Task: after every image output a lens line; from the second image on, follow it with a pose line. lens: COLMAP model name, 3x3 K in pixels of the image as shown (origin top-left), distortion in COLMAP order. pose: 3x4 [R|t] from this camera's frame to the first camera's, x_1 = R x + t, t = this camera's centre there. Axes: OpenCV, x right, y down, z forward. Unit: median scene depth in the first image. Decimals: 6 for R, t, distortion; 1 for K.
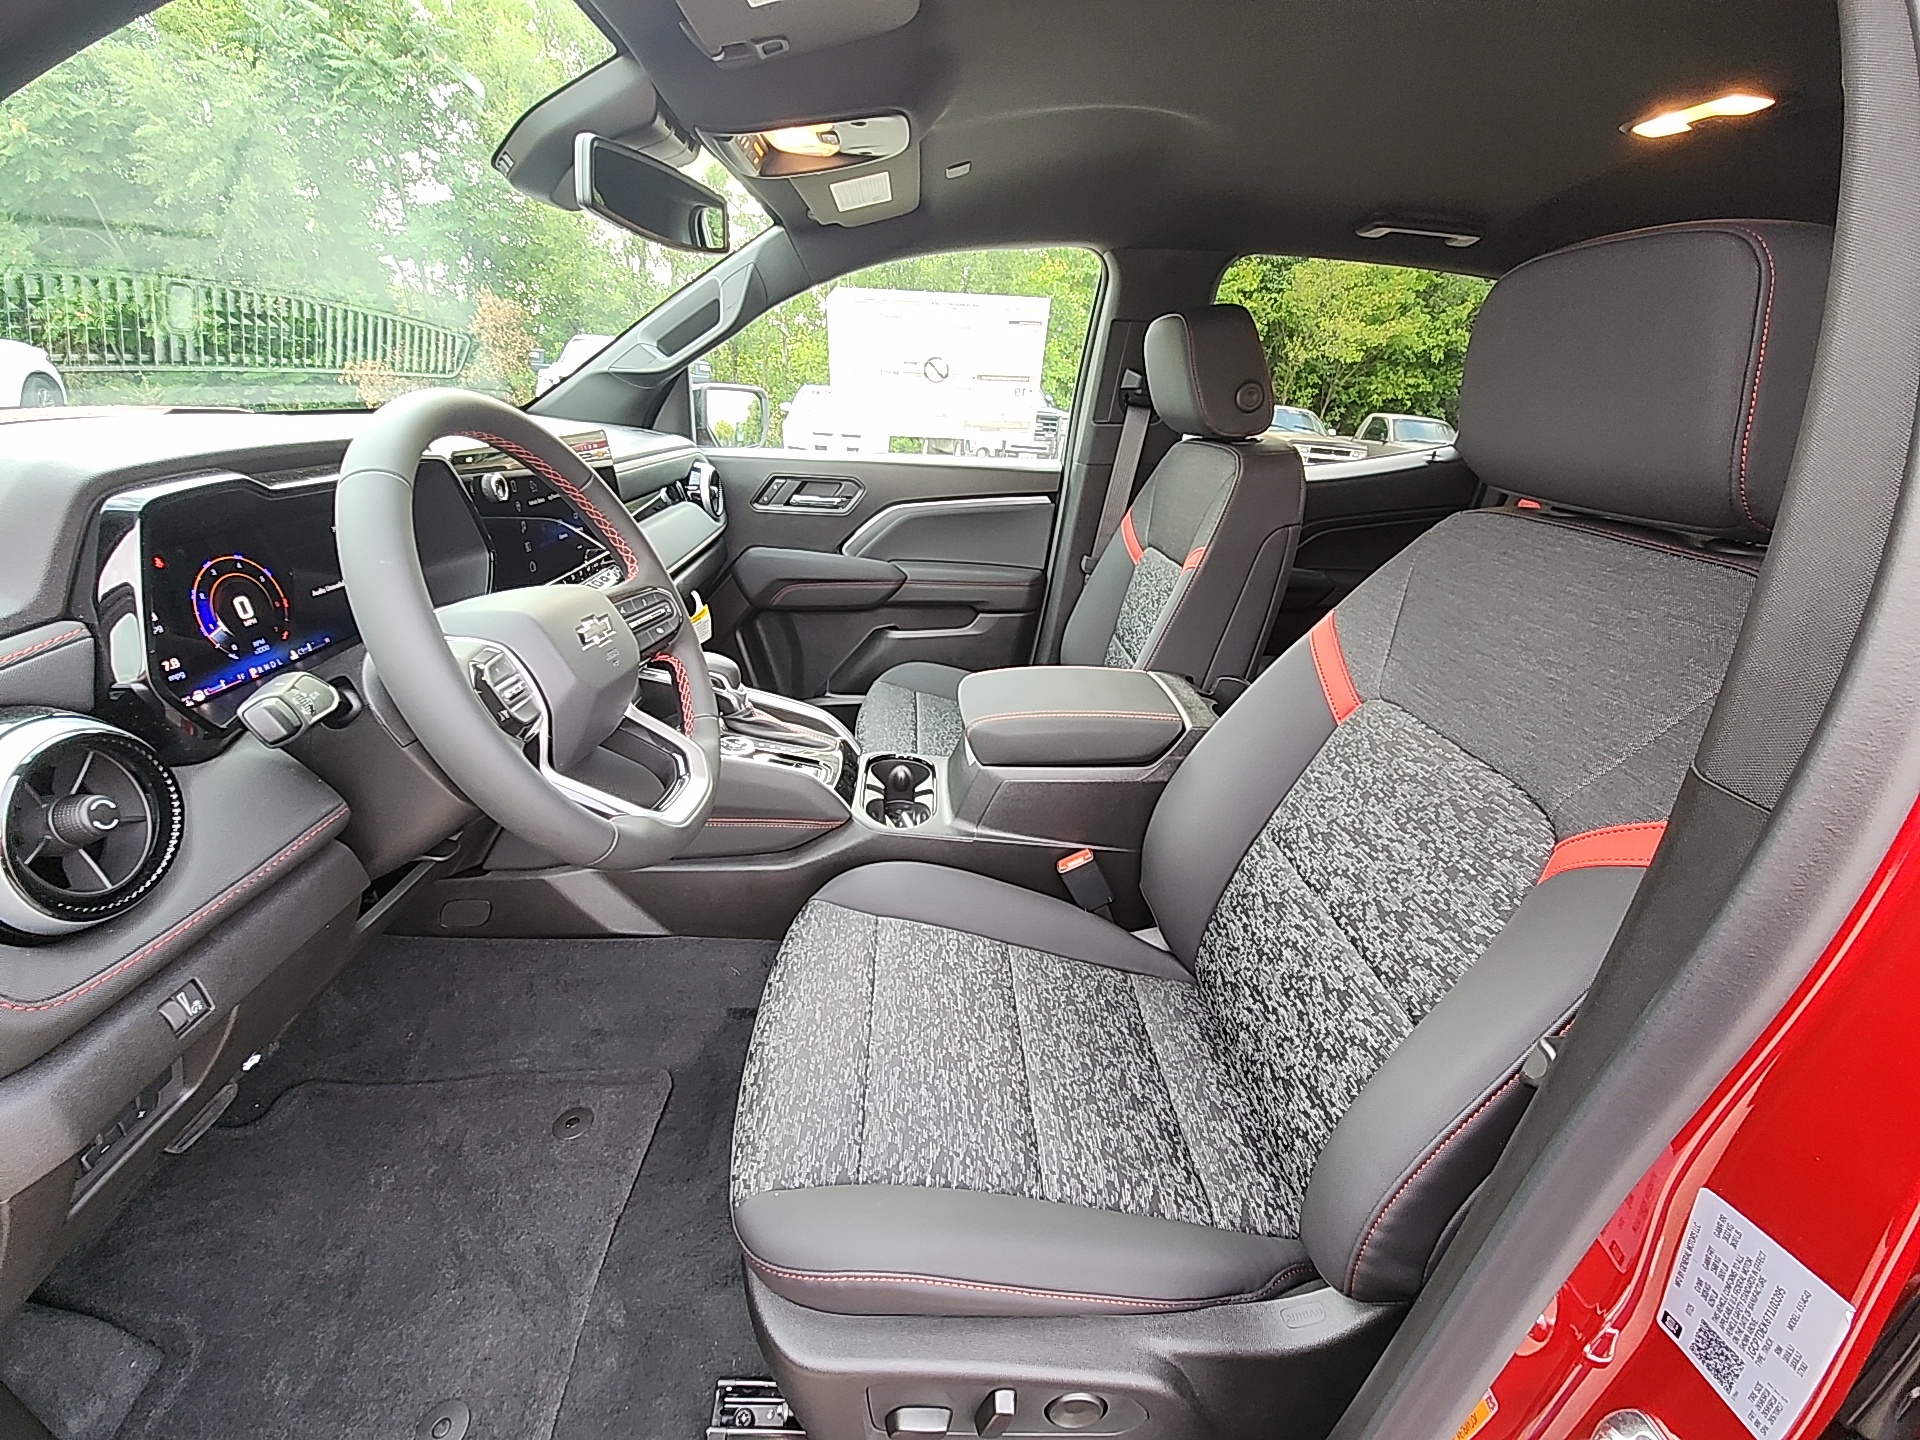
lens RADIAL K [[767.8, 0, 948.4], [0, 767.8, 702.8], [0, 0, 1]] dist [-0.000123, -0.000123]
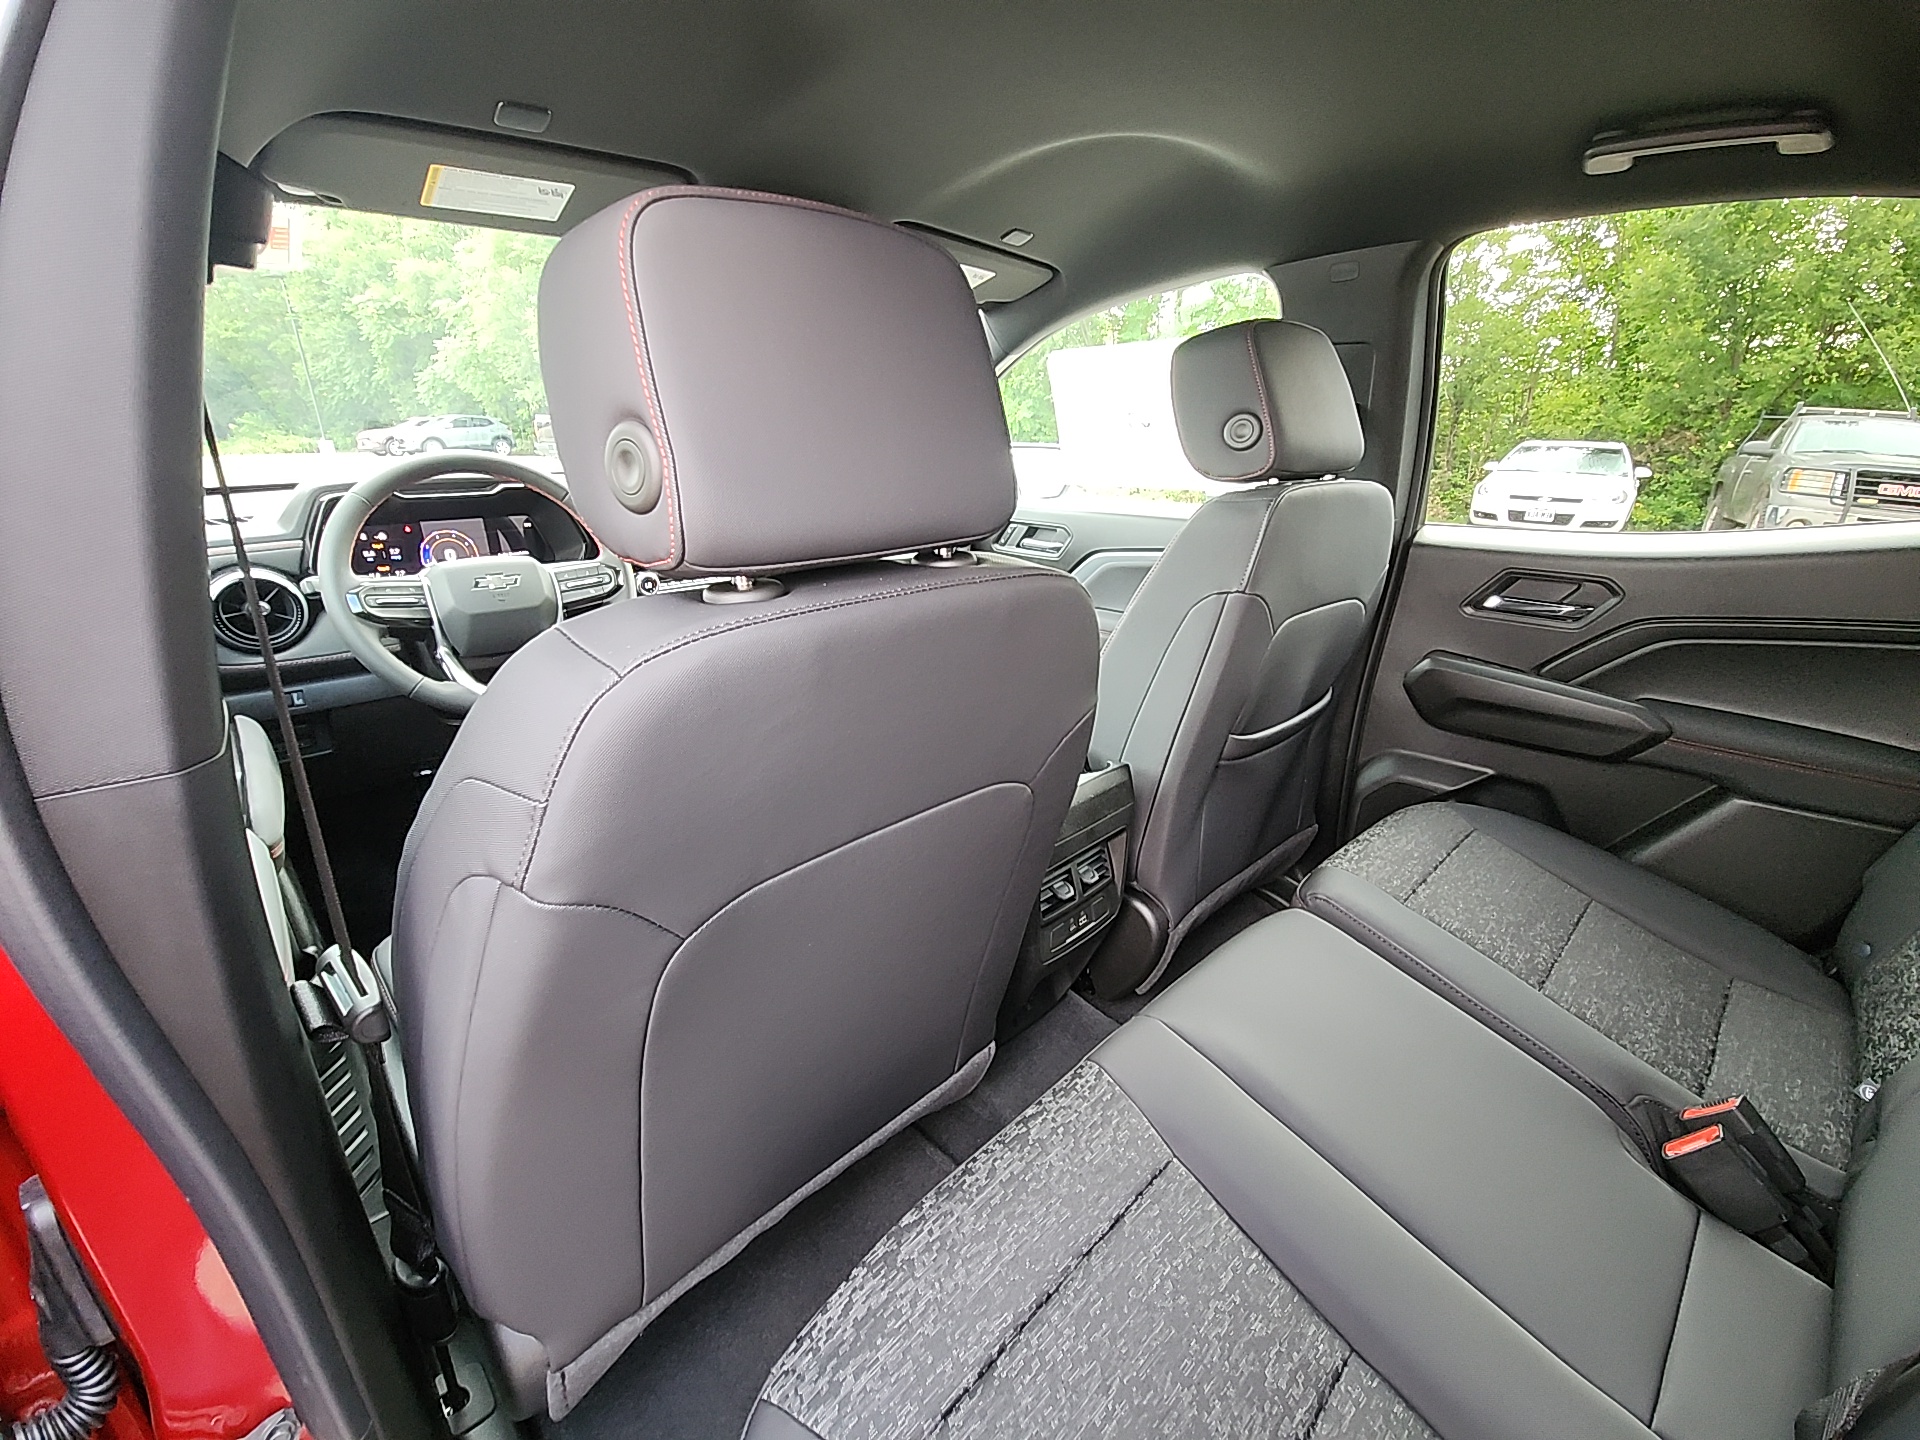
lens RADIAL K [[768.1, 0, 949.8], [0, 768.1, 708.1], [0, 0, 1]] dist [0.008312, -0.008734]
pose [[0.668773, 0.207443, -0.713940, 0.827077], [-0.255456, 0.965935, 0.041368, -0.080787], [0.698201, 0.154714, 0.698984, 0.282854]]
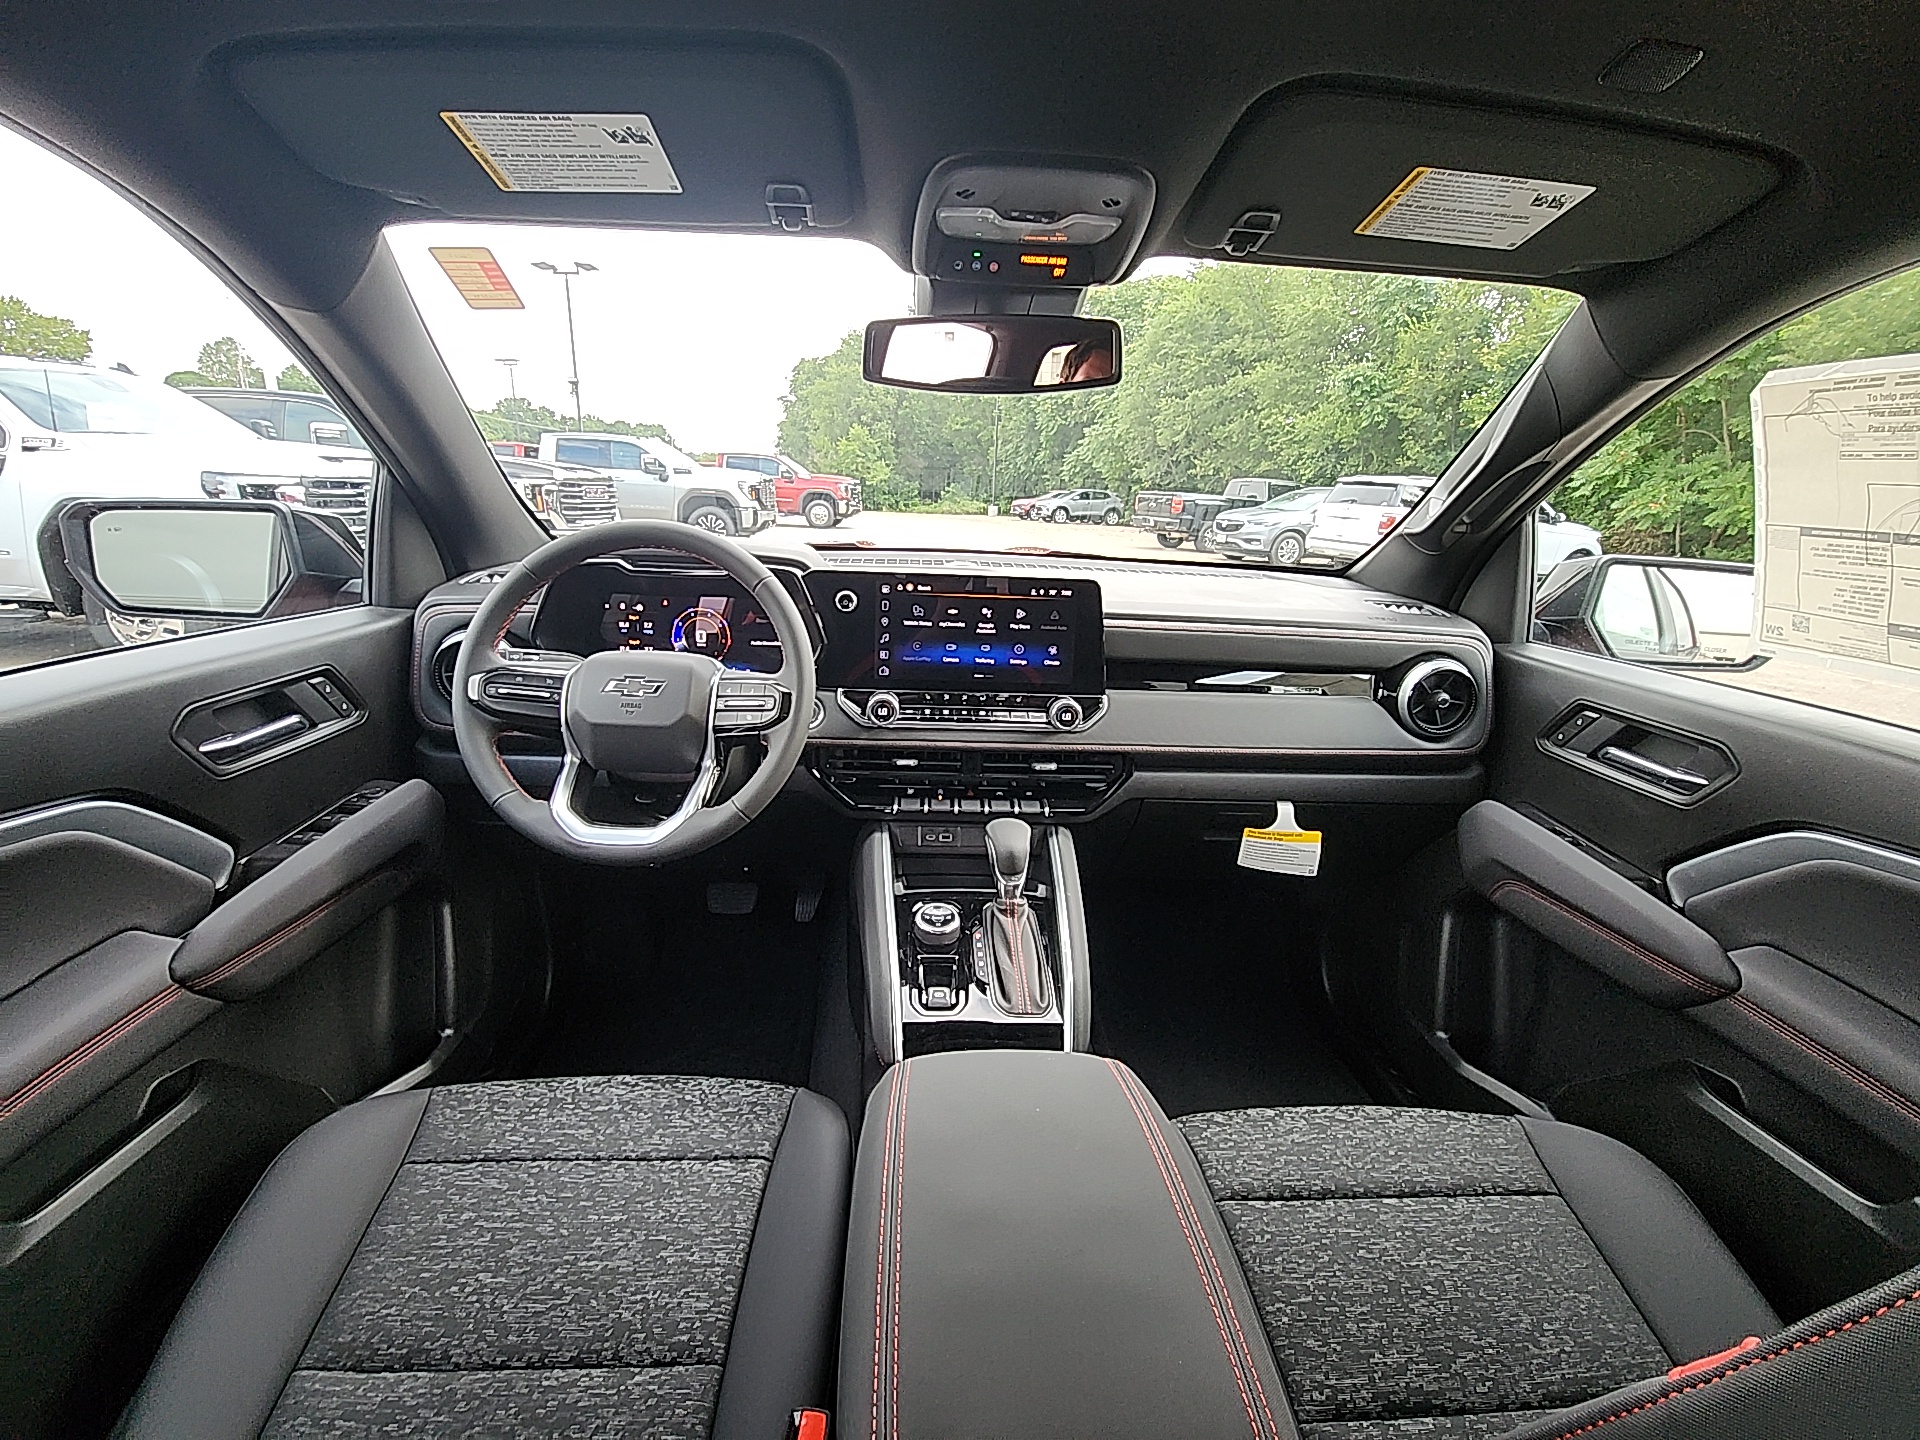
lens RADIAL K [[779.8, 0, 950.5], [0, 779.8, 699.5], [0, 0, 1]] dist [0.002984, 0.000258]
pose [[0.020350, 0.206774, -0.978177, 0.486683], [-0.419233, 0.889976, 0.179407, -0.296317], [0.907651, 0.406433, 0.104797, 0.728435]]
